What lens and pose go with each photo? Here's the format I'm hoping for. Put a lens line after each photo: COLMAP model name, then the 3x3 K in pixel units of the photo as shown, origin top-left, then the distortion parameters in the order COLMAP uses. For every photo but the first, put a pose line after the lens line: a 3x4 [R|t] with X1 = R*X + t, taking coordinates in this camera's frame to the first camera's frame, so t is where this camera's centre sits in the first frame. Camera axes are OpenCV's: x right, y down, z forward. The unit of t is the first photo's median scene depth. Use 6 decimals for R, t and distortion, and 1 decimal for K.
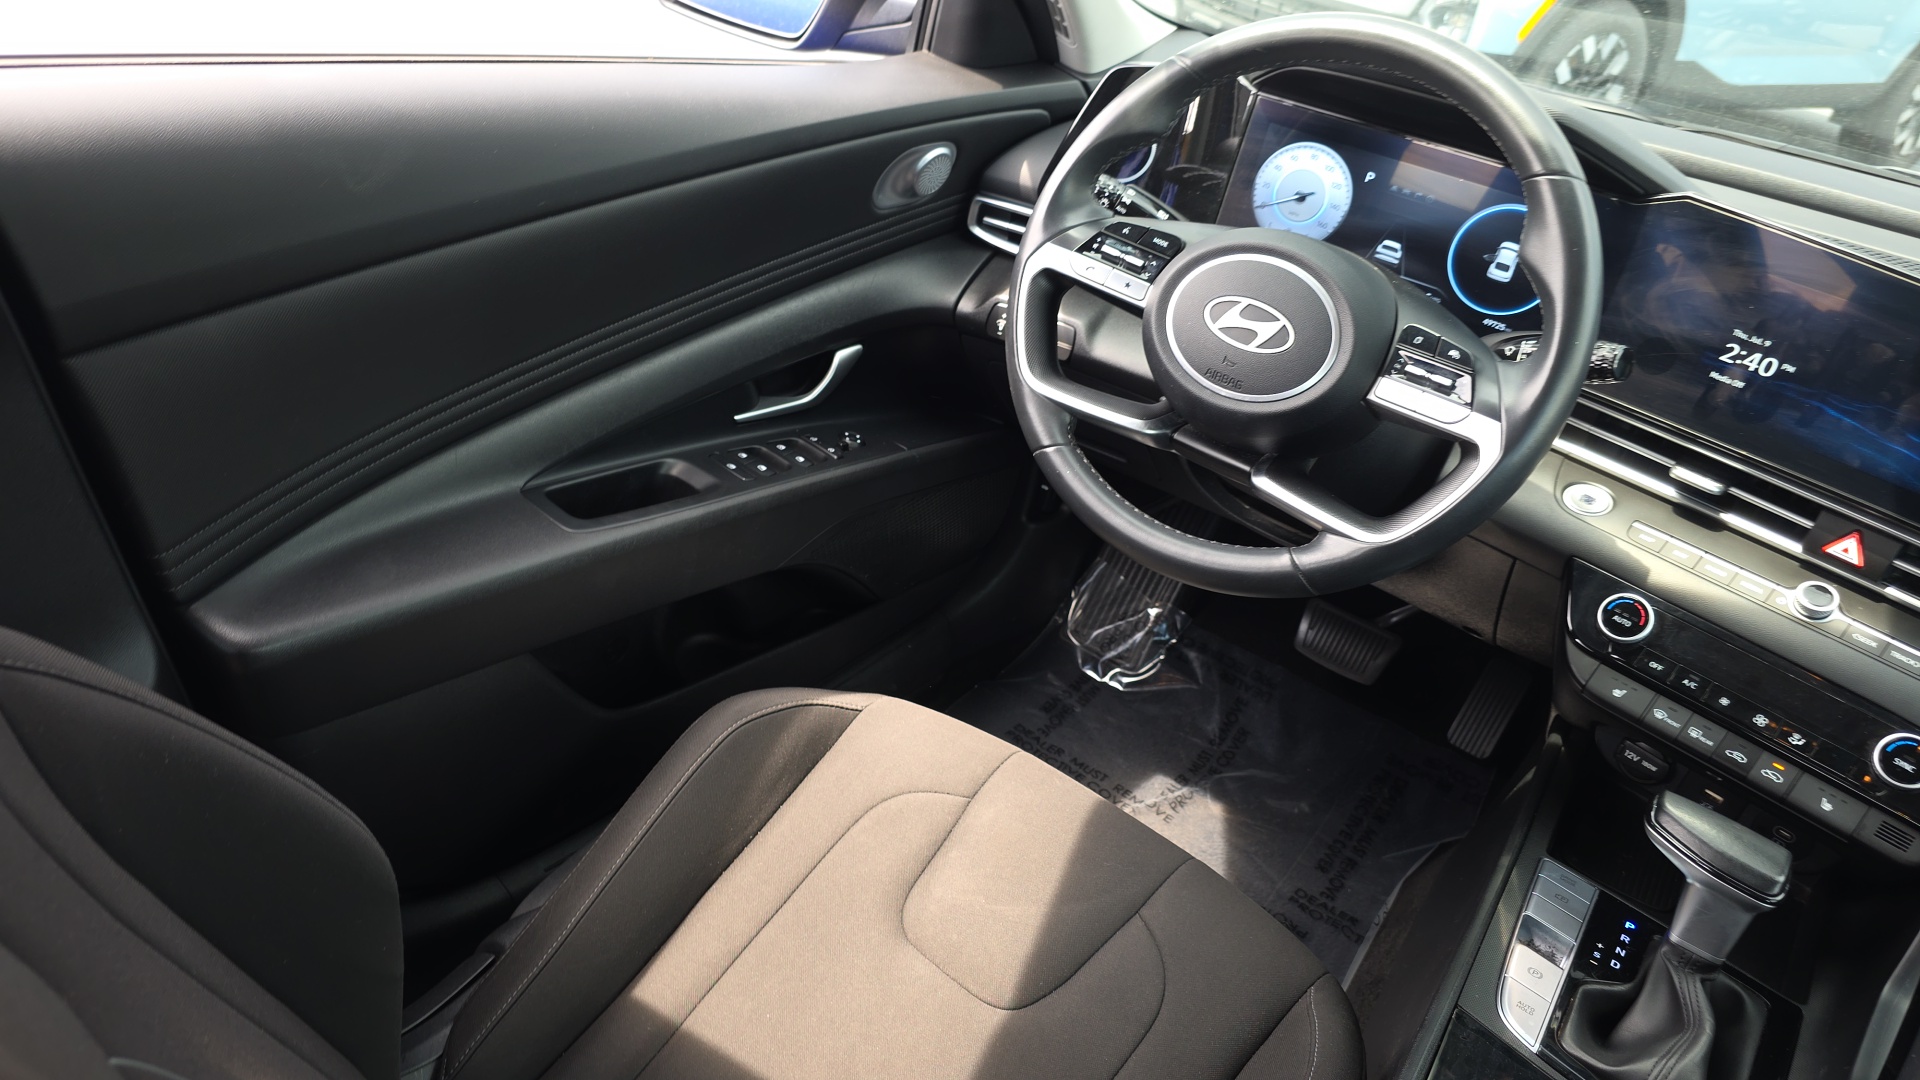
lens RADIAL K [[1290.6, 0, 923.3], [0, 1290.6, 537.4], [0, 0, 1]] dist [0.041941, -0.047981]
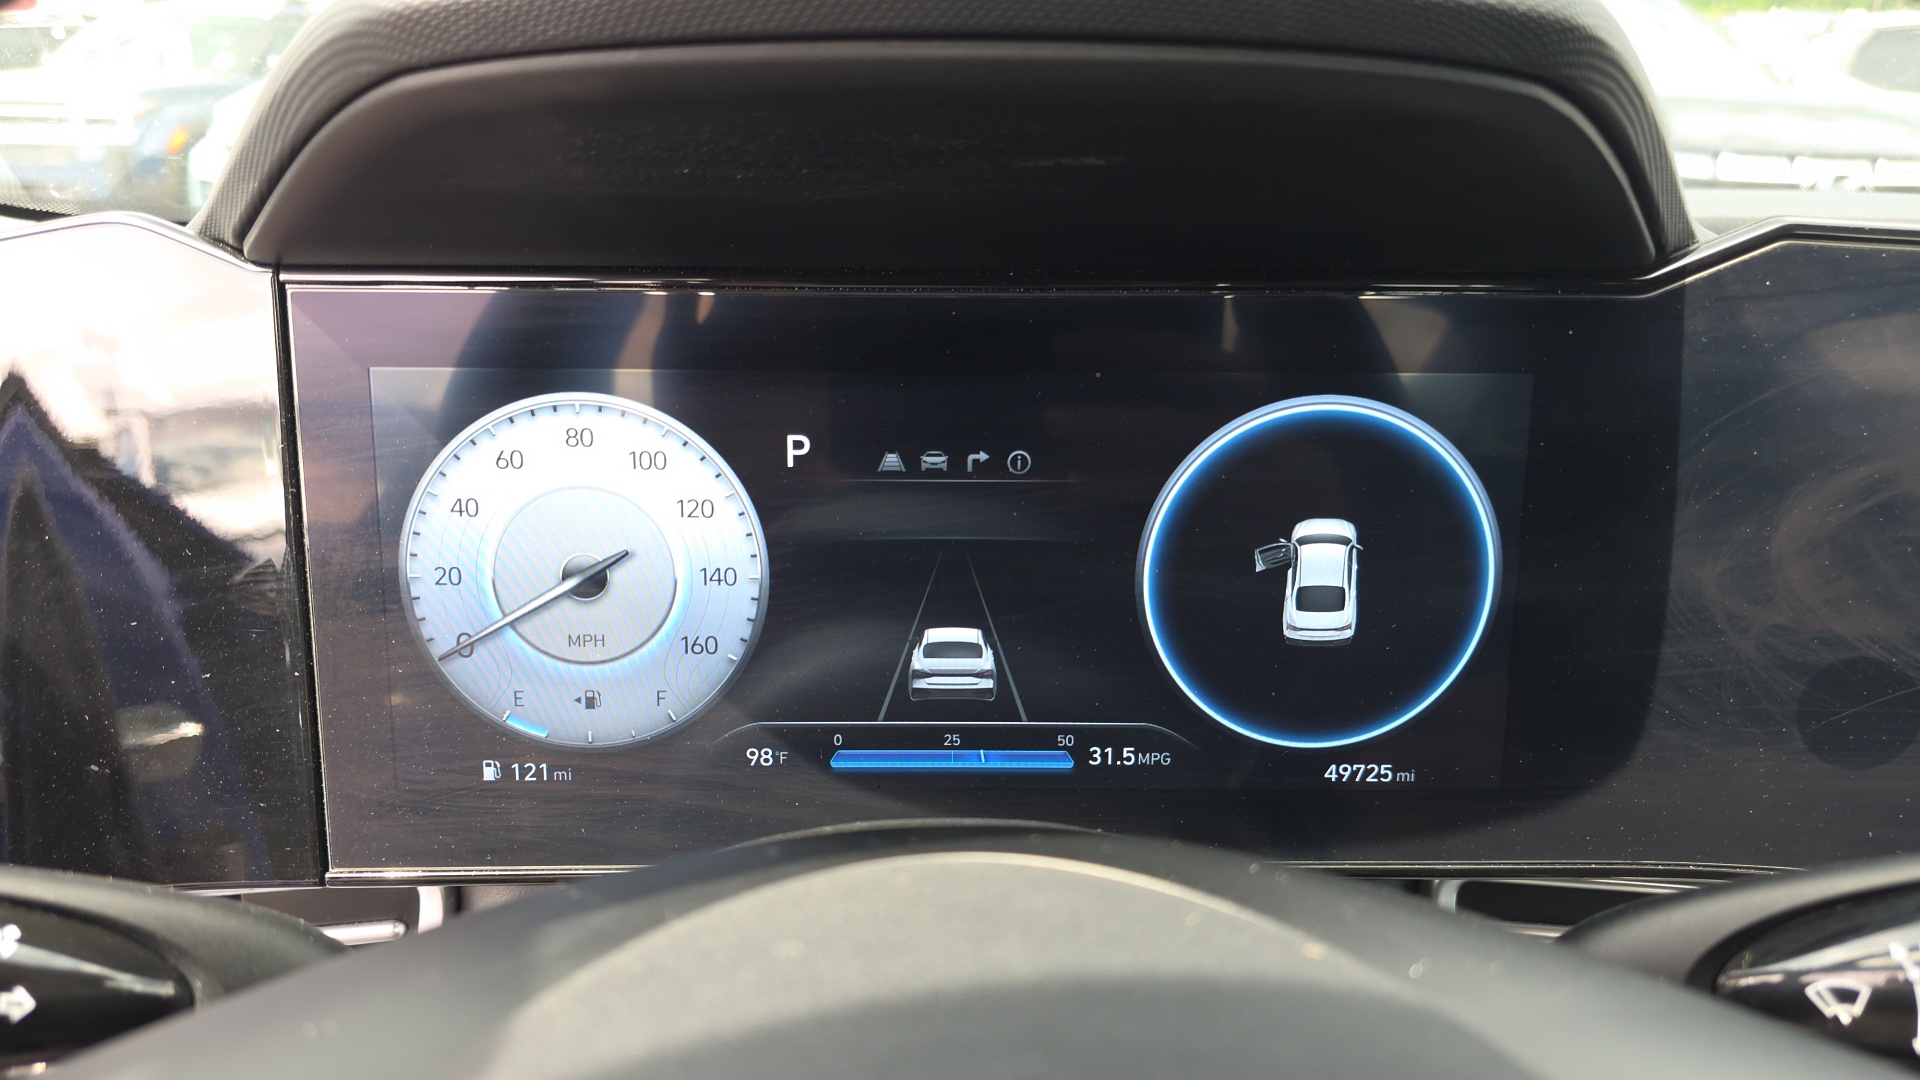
lens RADIAL K [[1353.3, 0, 923.2], [0, 1353.3, 533.5], [0, 0, 1]] dist [0.013321, -0.042991]
pose [[0.781748, -0.314399, 0.538538, 0.226623], [0.414342, 0.907285, -0.071790, -0.257154], [-0.466037, 0.279261, 0.839537, 0.840405]]
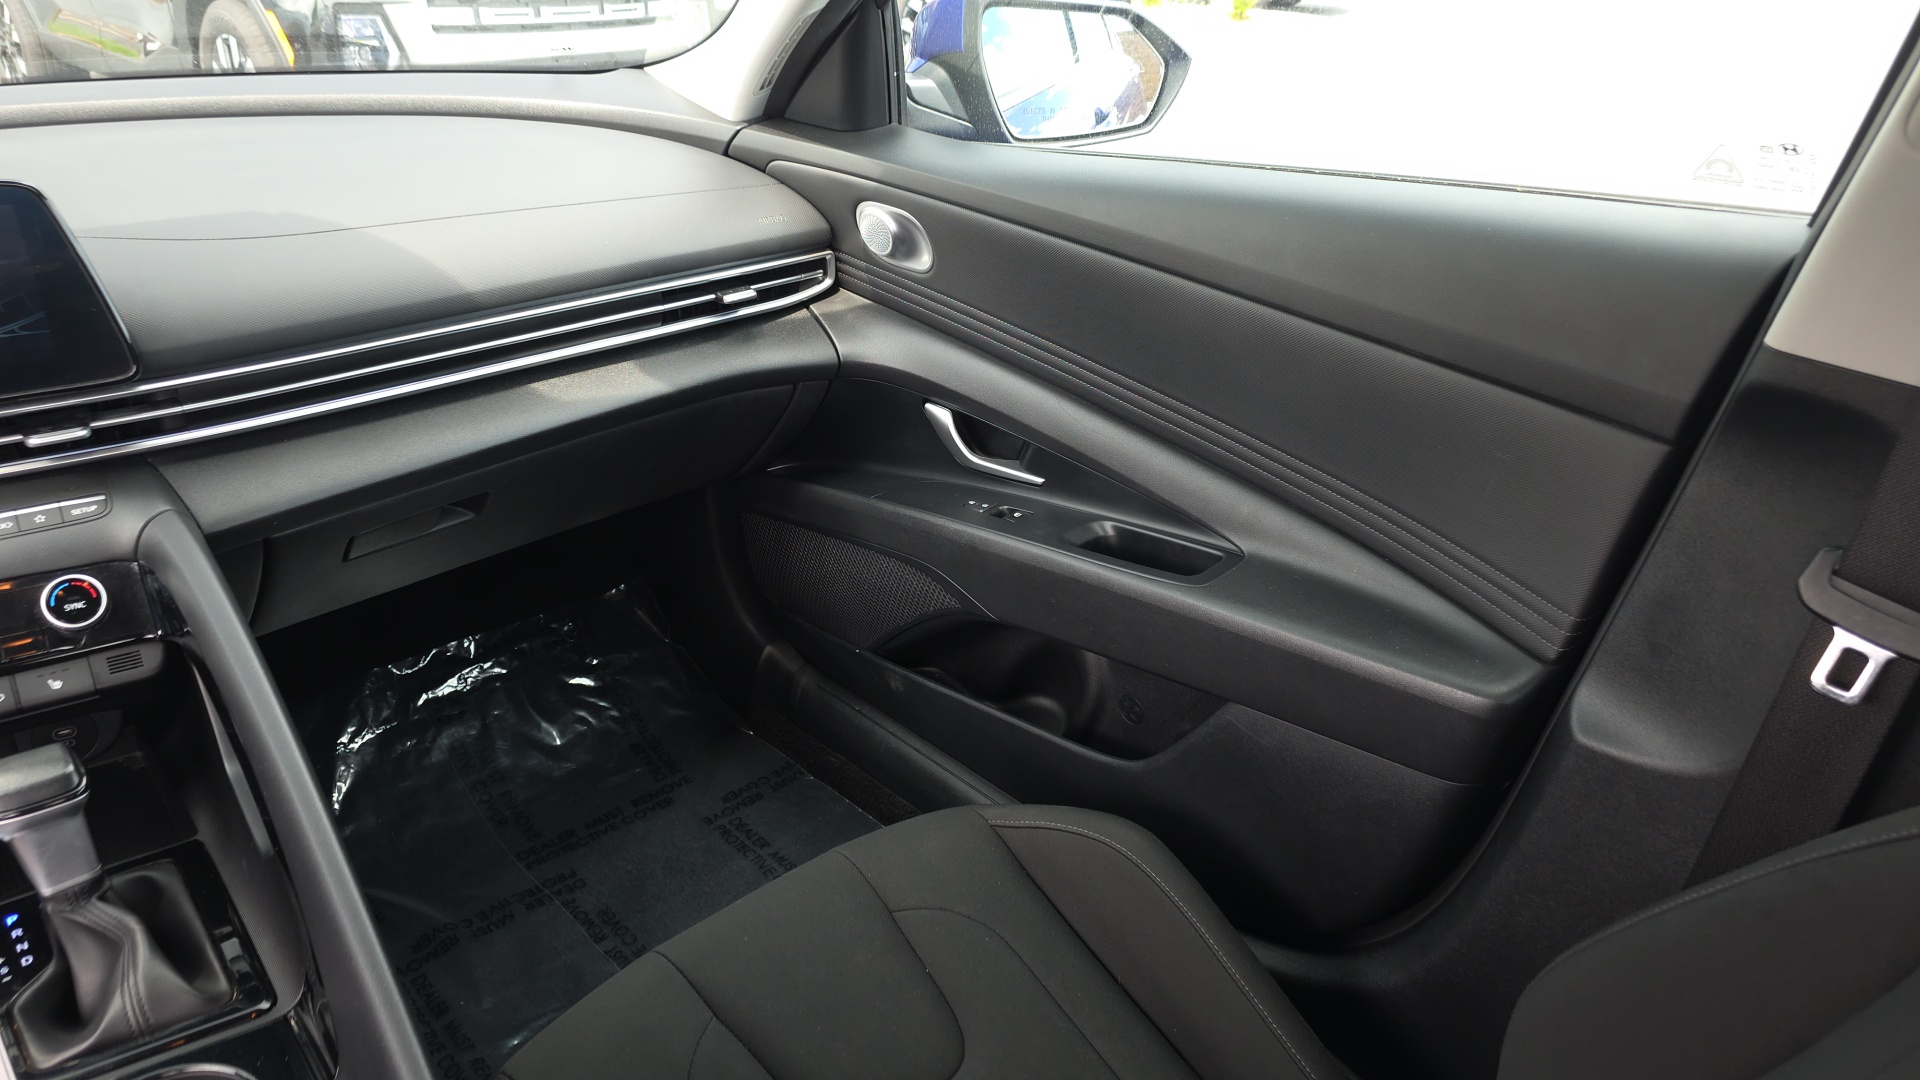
lens RADIAL K [[1290.6, 0, 953.2], [0, 1290.6, 545.9], [0, 0, 1]] dist [0.041941, -0.047981]
pose [[0.176767, -0.566418, 0.804937, 0.076376], [0.522951, 0.746880, 0.410722, 0.073148], [-0.833832, 0.348341, 0.428233, -0.019401]]
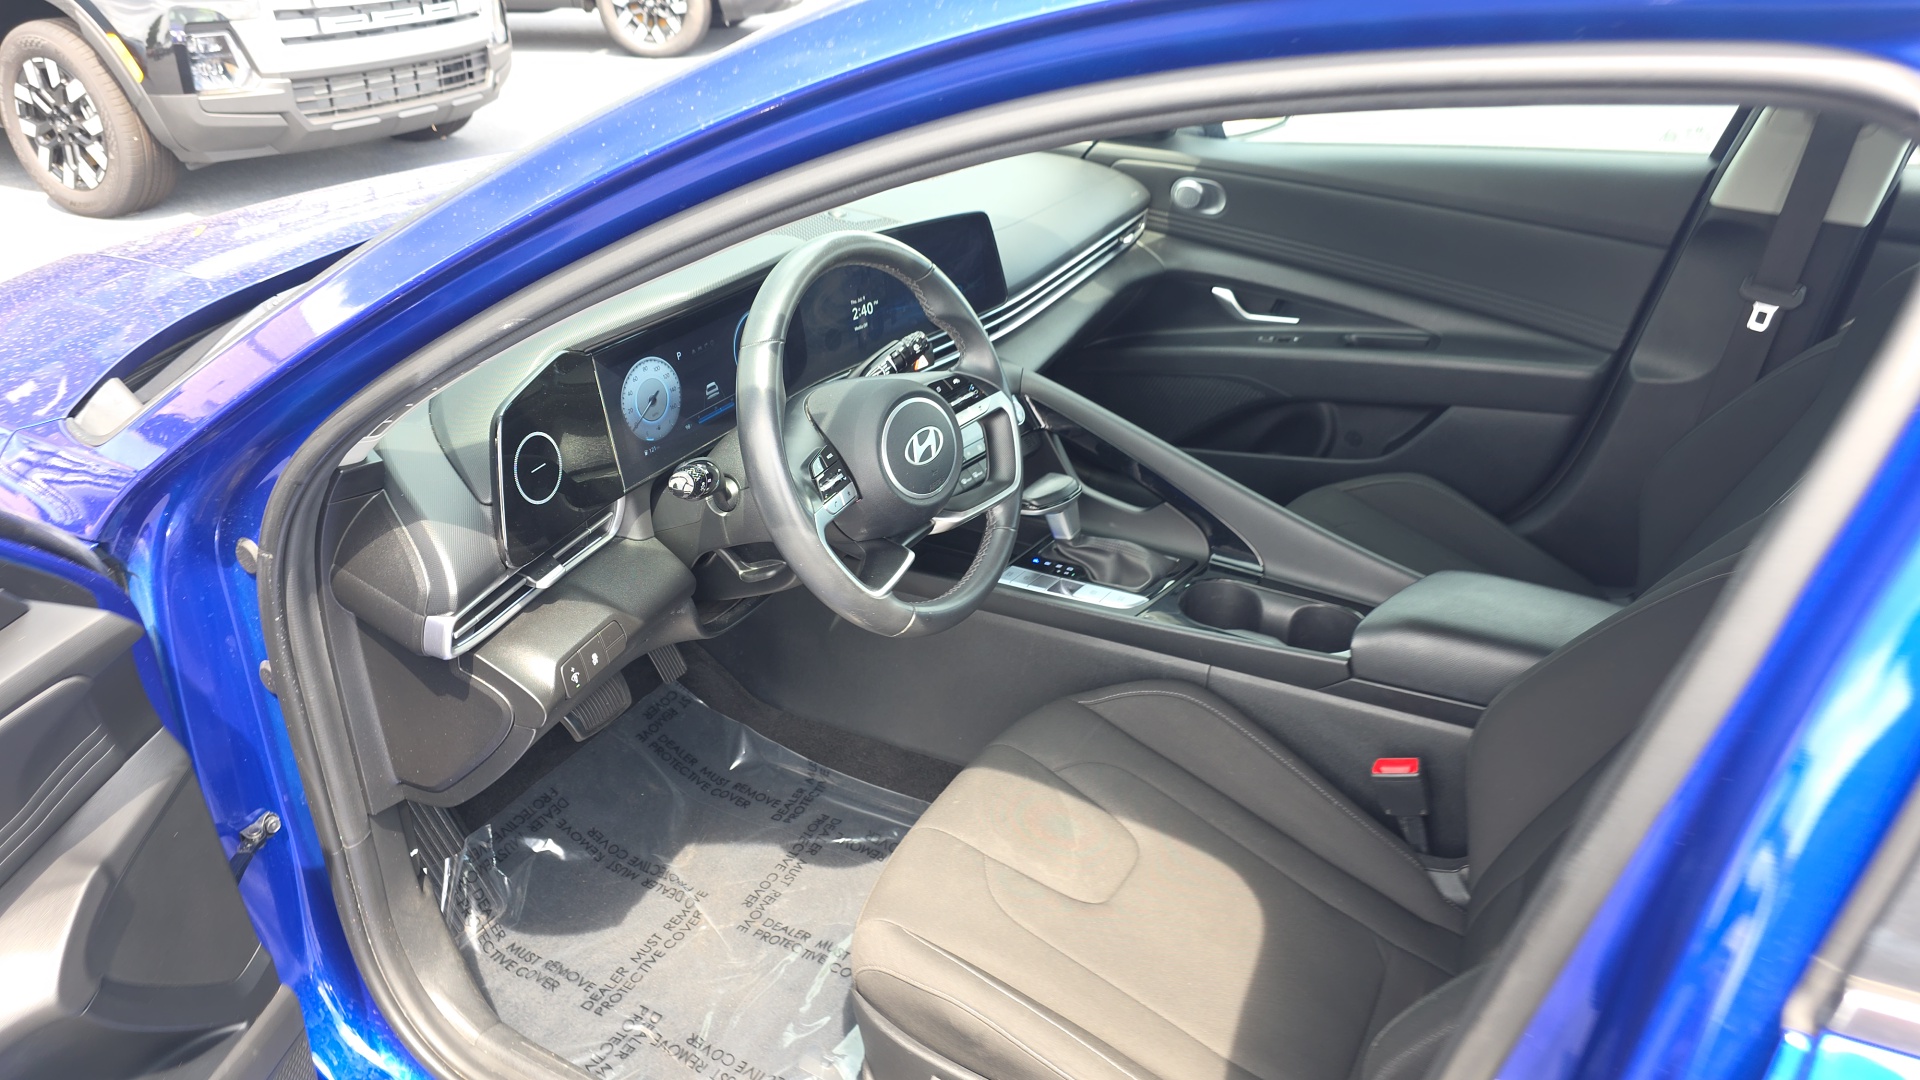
lens RADIAL K [[1290.6, 0, 941.1], [0, 1290.6, 504.3], [0, 0, 1]] dist [0.041941, -0.047981]
pose [[-0.129309, -0.582108, 0.802763, -0.871629], [0.501798, 0.659837, 0.559298, -0.850540], [-0.855265, 0.475147, 0.206778, 0.672155]]
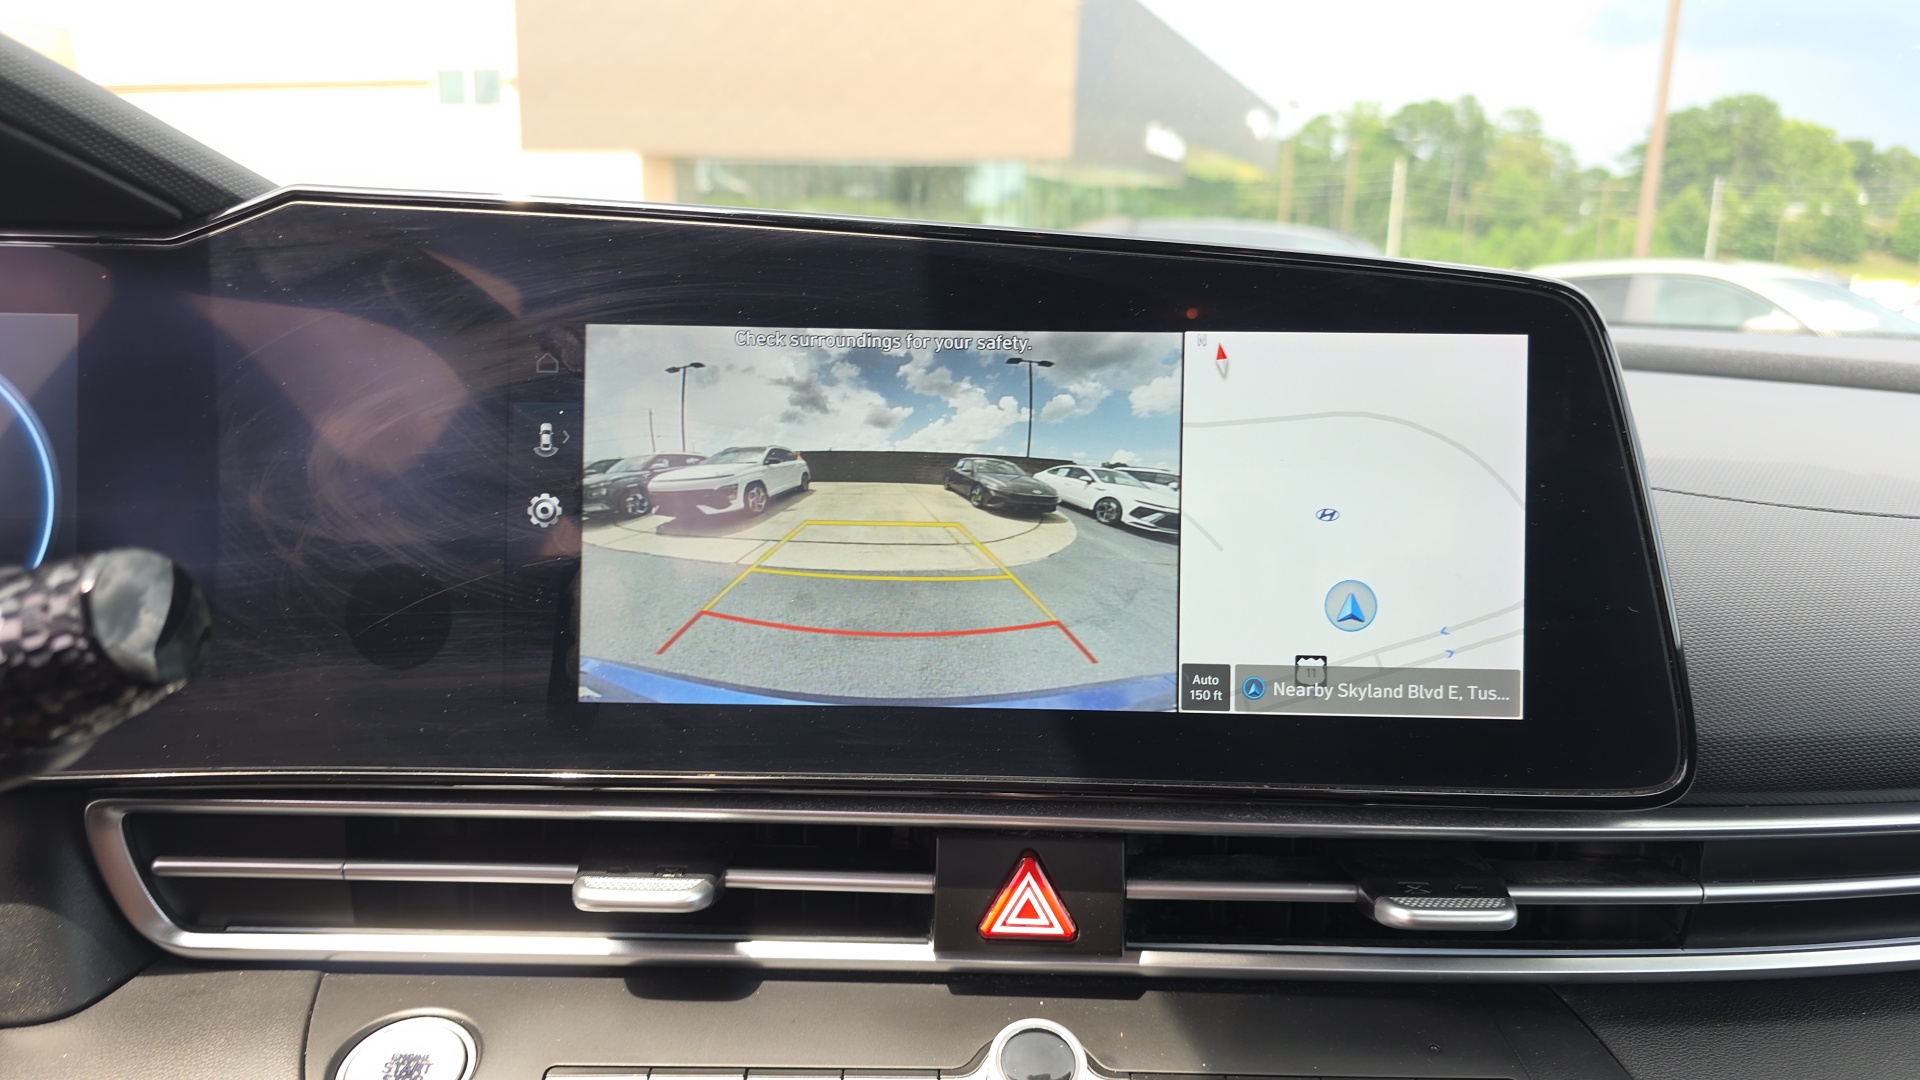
lens RADIAL K [[1290.6, 0, 932.2], [0, 1290.6, 561.2], [0, 0, 1]] dist [0.041941, -0.047981]
pose [[0.690872, -0.231385, 0.684950, 0.436342], [0.449486, 0.879514, -0.156261, -0.033287], [-0.566266, 0.415832, 0.711637, 0.679023]]
